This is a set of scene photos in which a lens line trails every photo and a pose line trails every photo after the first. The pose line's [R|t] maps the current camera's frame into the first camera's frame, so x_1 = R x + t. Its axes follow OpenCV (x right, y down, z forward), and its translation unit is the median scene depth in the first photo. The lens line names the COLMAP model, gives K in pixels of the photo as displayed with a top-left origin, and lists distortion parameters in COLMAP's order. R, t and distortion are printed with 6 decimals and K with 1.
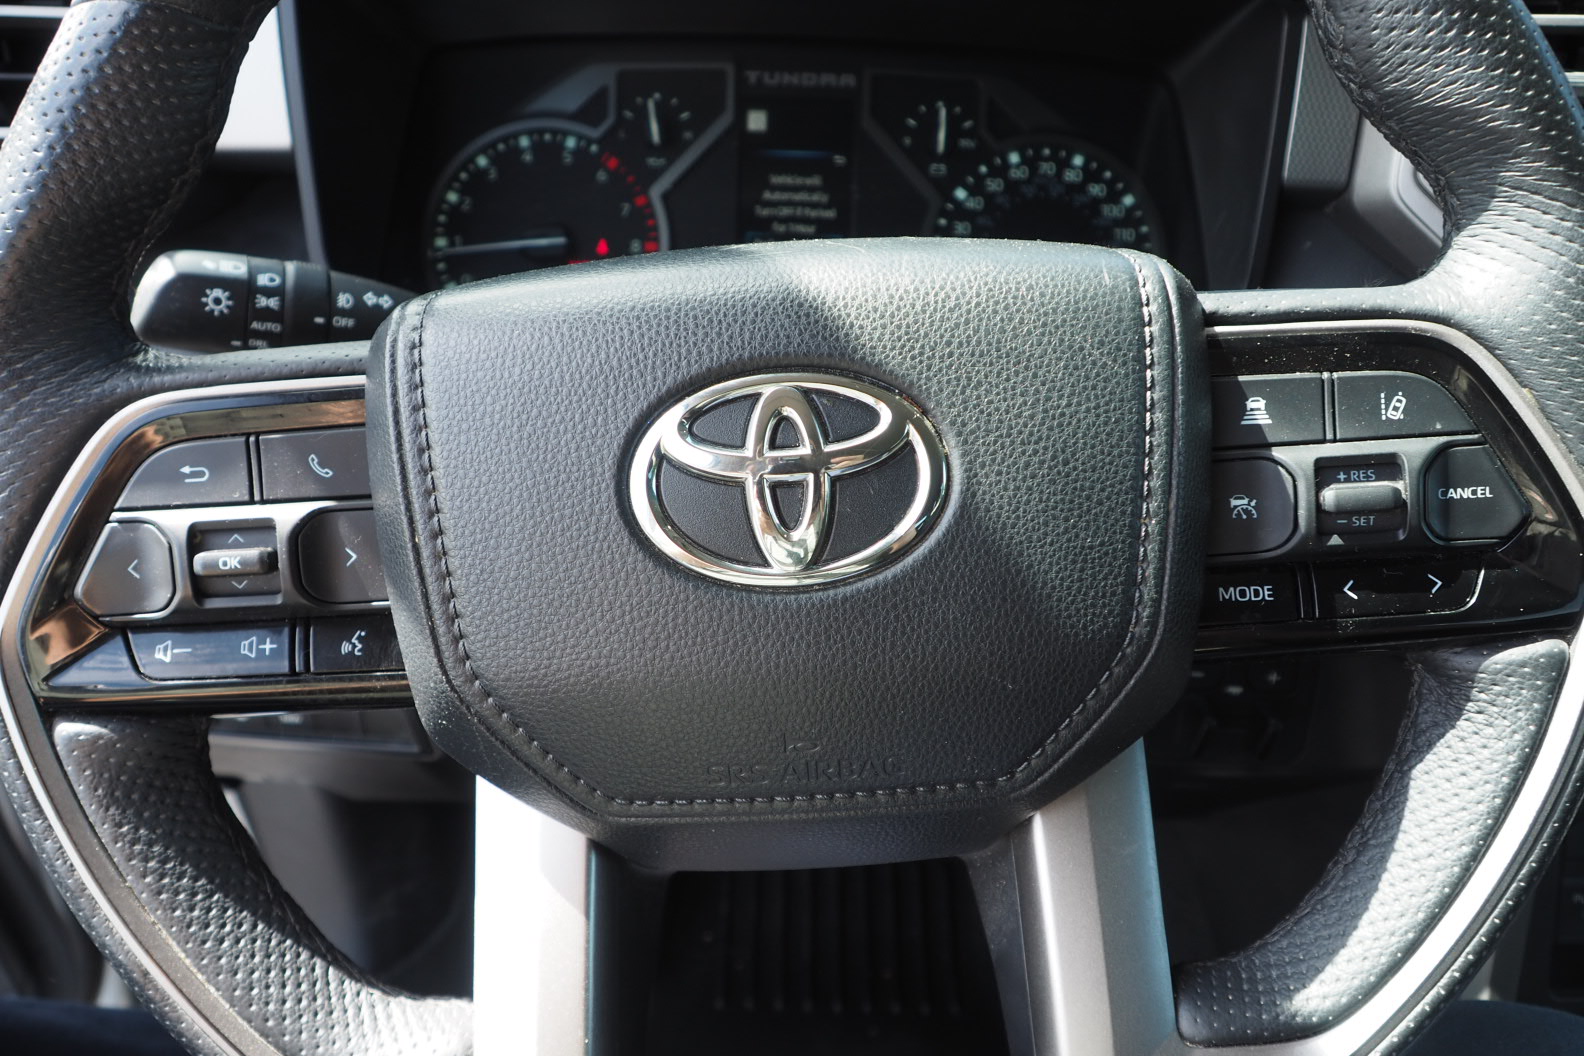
lens RADIAL K [[1130.4, 0, 792.0], [0, 1130.4, 528.0], [0, 0, 1]] dist [-0.040064, 0.002448]
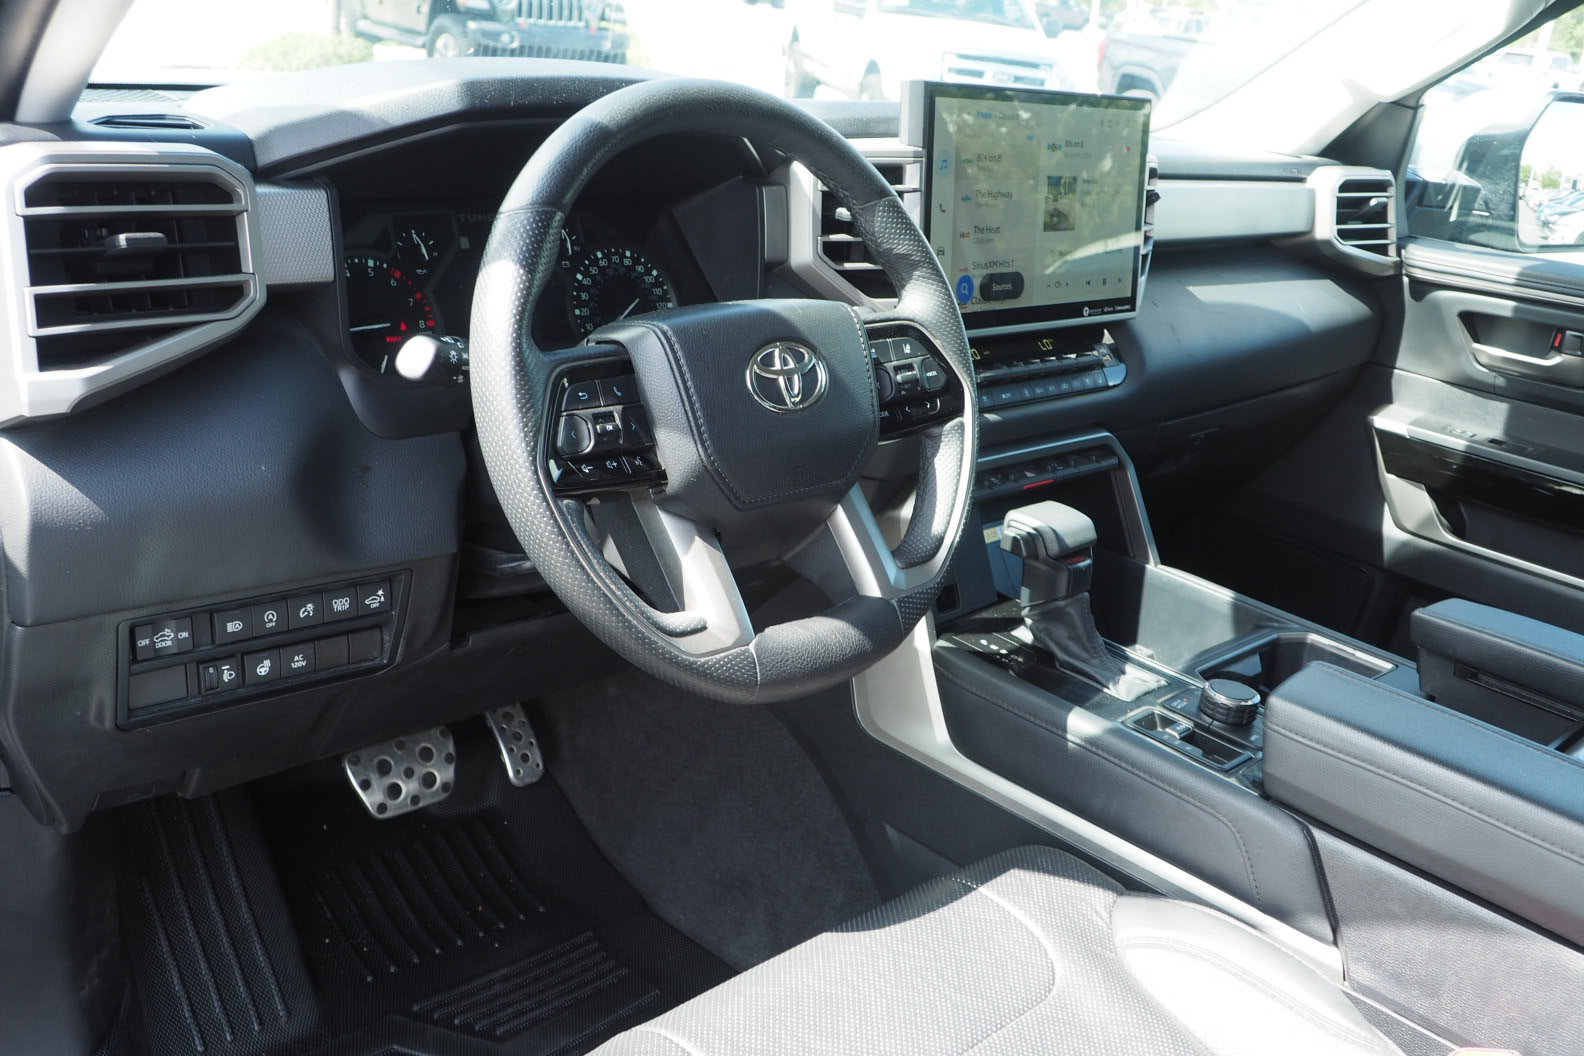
lens RADIAL K [[1391.0, 0, 765.1], [0, 1391.0, 528.9], [0, 0, 1]] dist [-0.011959, -0.015365]
pose [[0.720162, -0.193992, 0.666133, -1.161000], [0.250444, 0.968067, 0.011164, 0.130549], [-0.647027, 0.158789, 0.745749, -0.736469]]
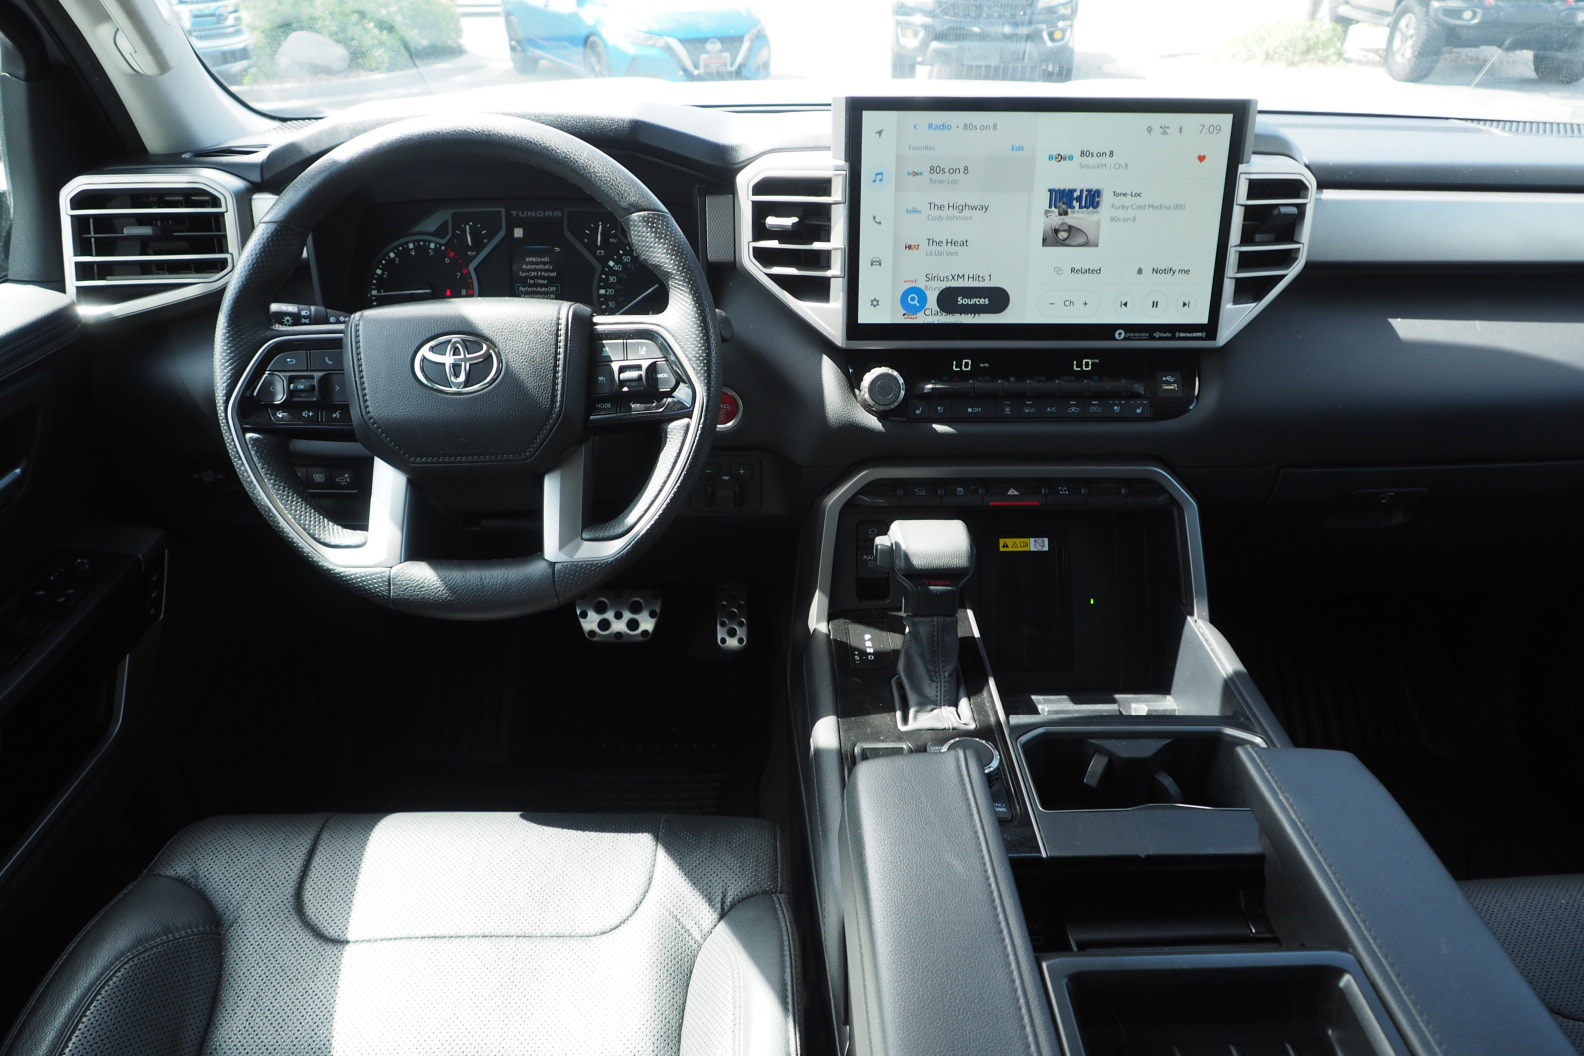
lens RADIAL K [[1104.5, 0, 792.0], [0, 1104.5, 528.0], [0, 0, 1]] dist [-0.022479, 0.000222]
pose [[0.999171, -0.034216, 0.022073, 0.439137], [0.034354, 0.999392, -0.005900, 0.245162], [-0.021858, 0.006654, 0.999739, -1.161056]]
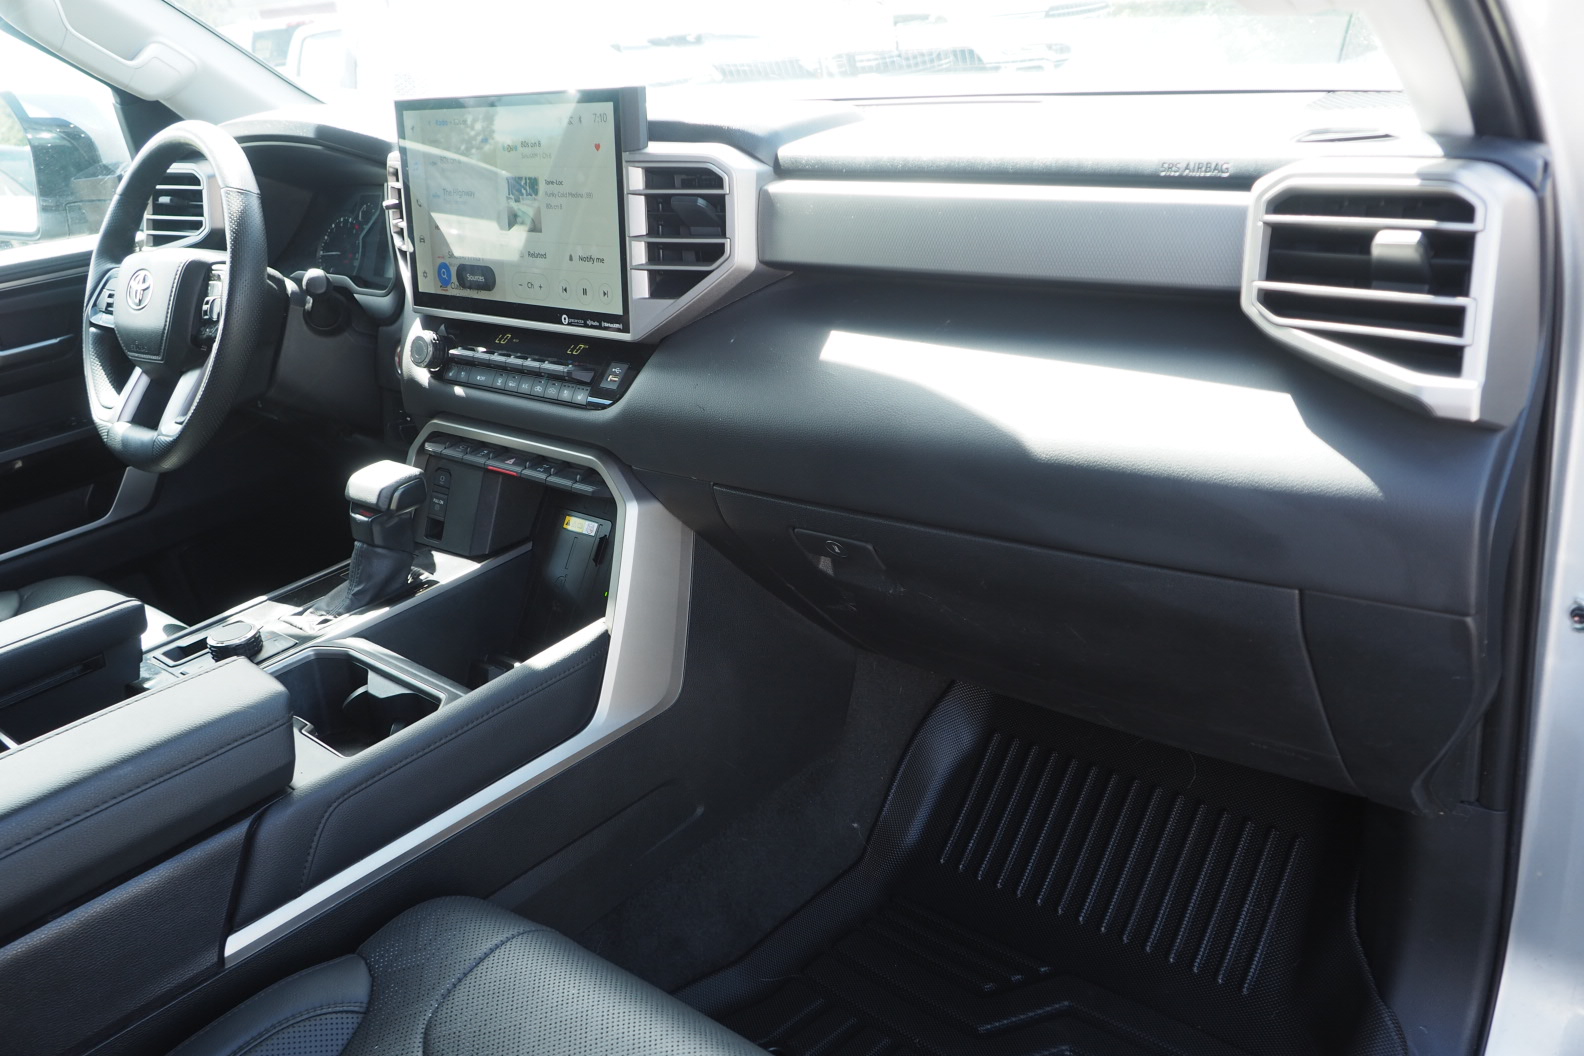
lens RADIAL K [[1274.8, 0, 792.0], [0, 1274.8, 528.0], [0, 0, 1]] dist [-0.004361, 0.007024]
pose [[0.754546, 0.155054, -0.637667, 2.860561], [-0.200662, 0.979660, 0.000772, 0.197281], [0.624816, 0.127373, 0.770312, -0.704675]]
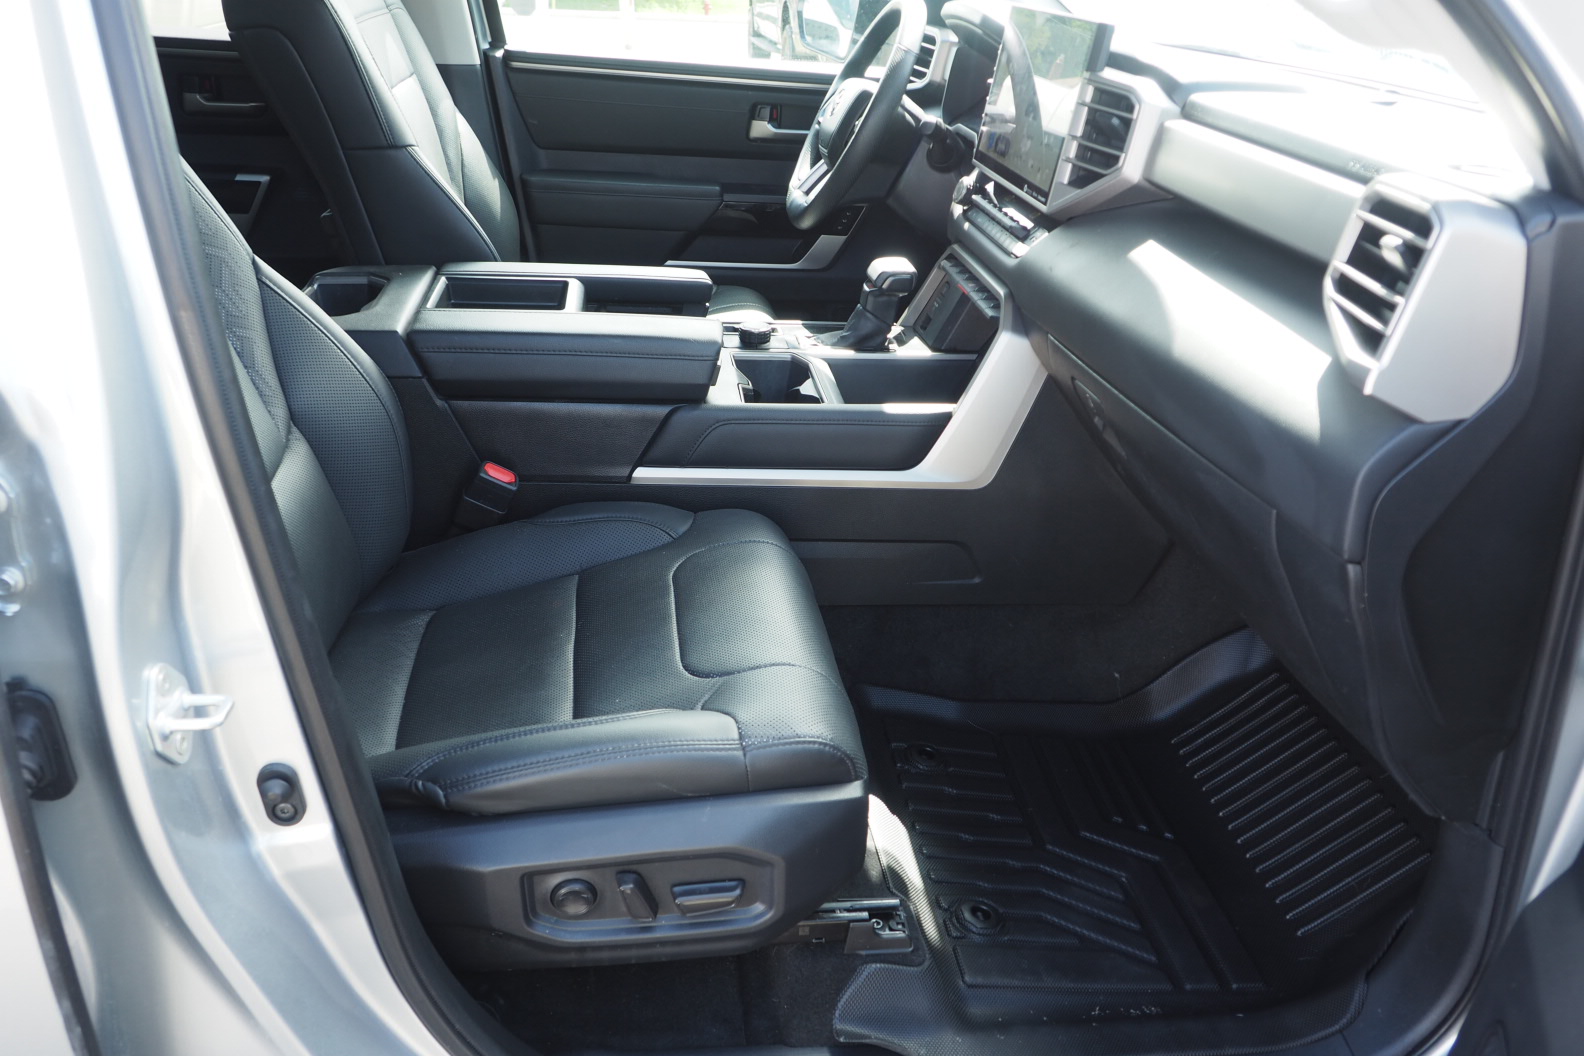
lens RADIAL K [[1274.8, 0, 792.0], [0, 1274.8, 528.0], [0, 0, 1]] dist [-0.004361, 0.007024]
pose [[0.124550, 0.397745, -0.909003, 4.034591], [-0.519510, 0.806665, 0.281783, 0.004177], [0.845338, 0.437140, 0.307102, -0.304307]]
